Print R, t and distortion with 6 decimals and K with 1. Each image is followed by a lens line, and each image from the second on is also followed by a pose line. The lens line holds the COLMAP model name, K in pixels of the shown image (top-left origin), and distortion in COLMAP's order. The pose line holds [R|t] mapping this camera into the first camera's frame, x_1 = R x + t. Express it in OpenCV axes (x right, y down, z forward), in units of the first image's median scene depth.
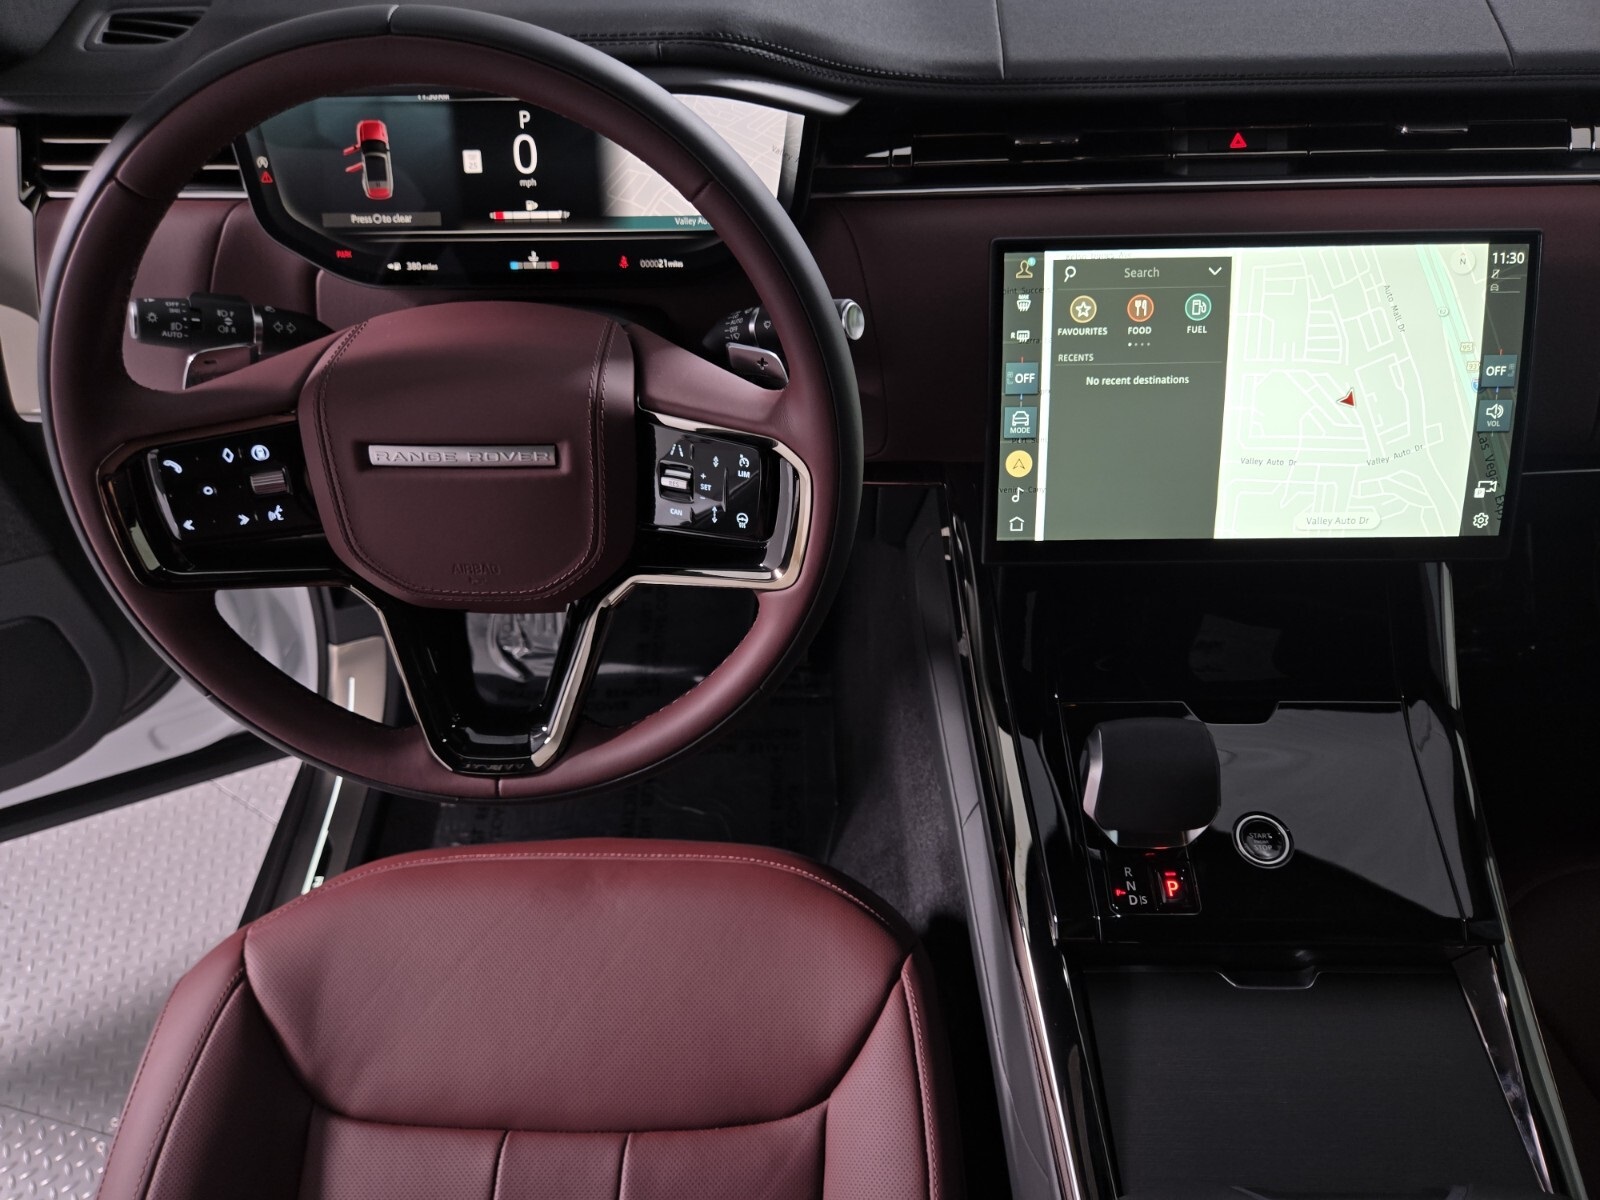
lens RADIAL K [[1122.9, 0, 802.1], [0, 1122.9, 611.5], [0, 0, 1]] dist [0.029268, -0.050306]
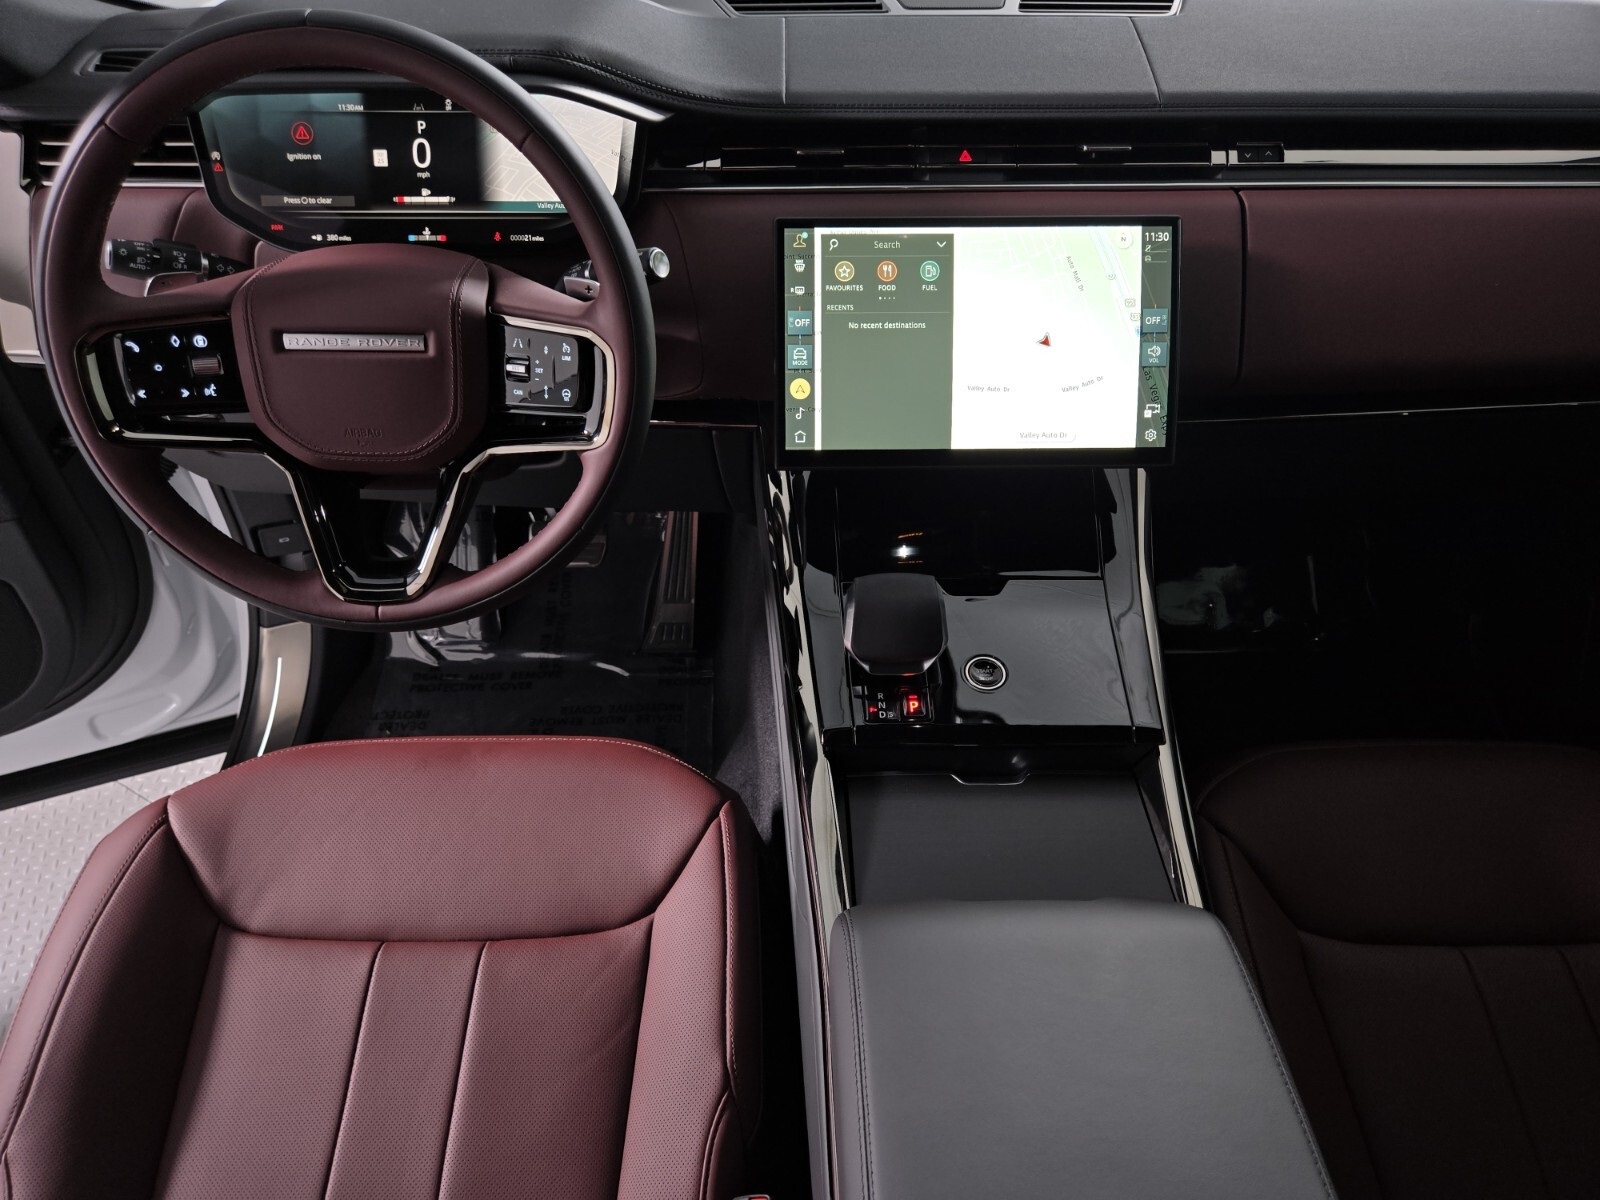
lens RADIAL K [[1122.9, 0, 814.1], [0, 1122.9, 629.6], [0, 0, 1]] dist [0.029268, -0.050306]
pose [[0.998956, 0.002950, 0.045593, 0.154454], [0.001584, 0.995078, -0.099087, 0.280960], [-0.045661, 0.099055, 0.994034, -0.270445]]
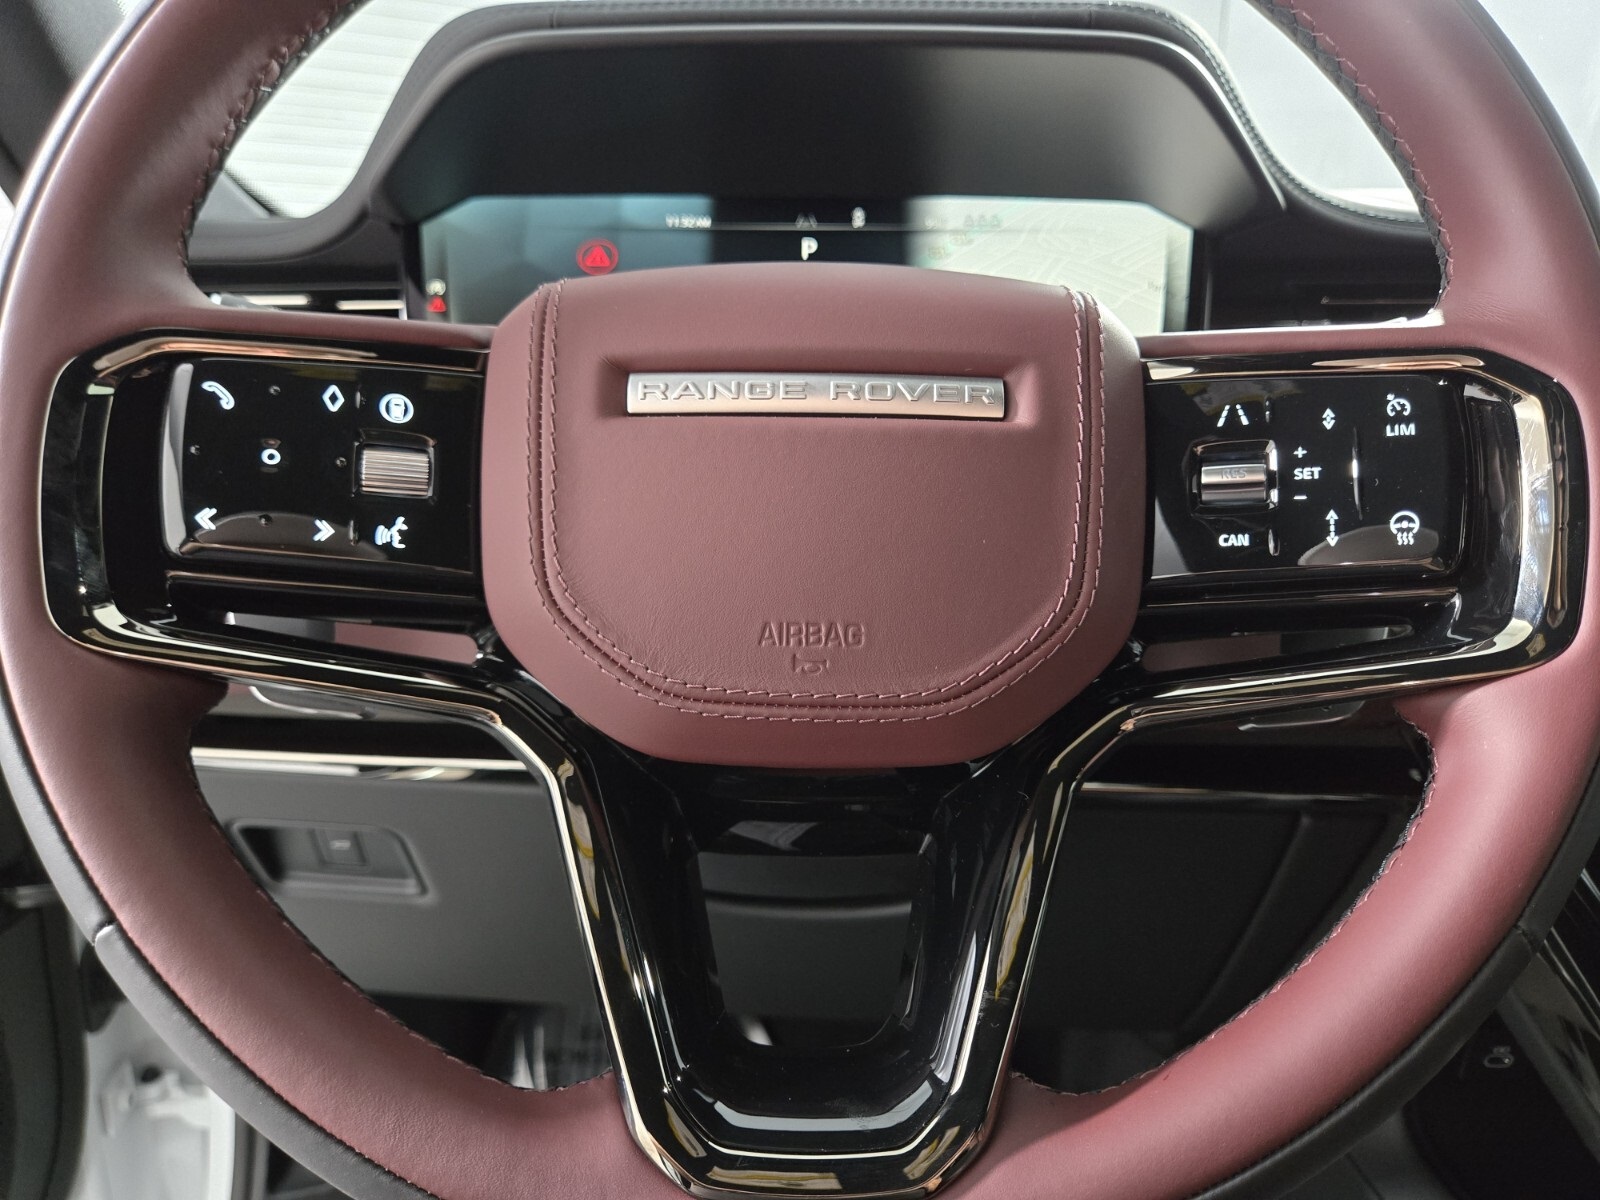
lens RADIAL K [[1122.9, 0, 792.6], [0, 1122.9, 605.2], [0, 0, 1]] dist [0.029268, -0.050306]
pose [[0.999744, 0.020126, 0.010352, -0.264054], [-0.010203, 0.809082, -0.587607, 0.188127], [-0.020202, 0.587351, 0.809080, 0.550590]]
